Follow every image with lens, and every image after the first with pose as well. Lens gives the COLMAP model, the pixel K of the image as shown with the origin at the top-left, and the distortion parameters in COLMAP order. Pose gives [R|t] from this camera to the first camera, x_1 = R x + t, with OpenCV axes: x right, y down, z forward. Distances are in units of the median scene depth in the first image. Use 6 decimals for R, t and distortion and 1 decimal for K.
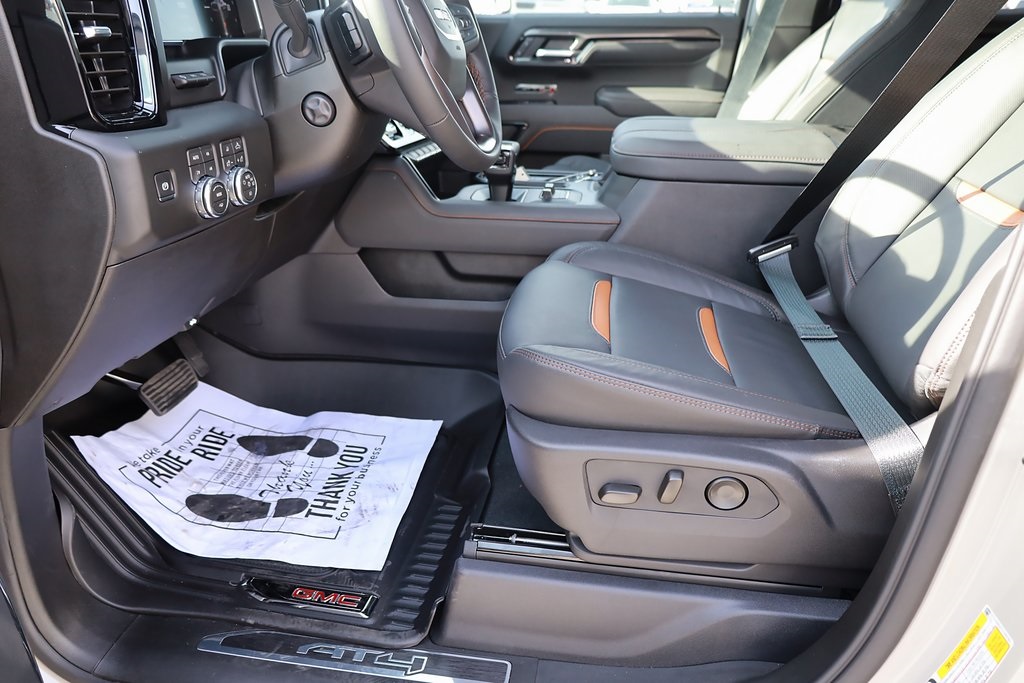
lens RADIAL K [[723.1, 0, 509.8], [0, 723.1, 336.0], [0, 0, 1]] dist [0.005651, 0.001820]
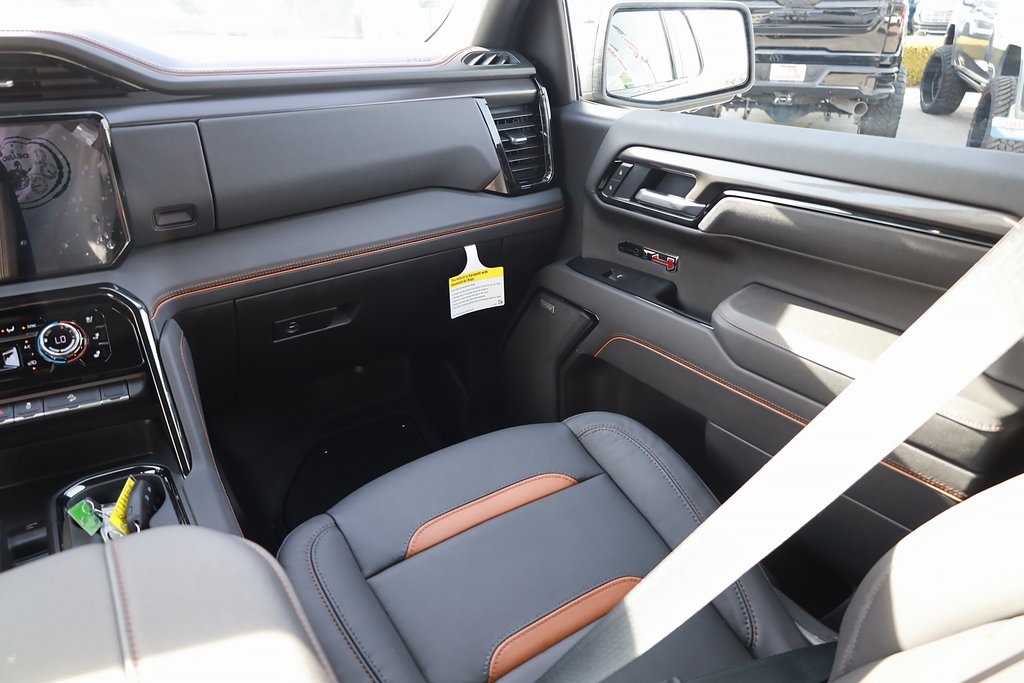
lens RADIAL K [[706.8, 0, 518.3], [0, 706.8, 349.3], [0, 0, 1]] dist [-0.003511, -0.001528]
pose [[0.678384, 0.303610, -0.669041, 0.590604], [-0.277345, 0.949073, 0.149469, -0.576277], [0.680348, 0.084158, 0.728041, 1.007299]]
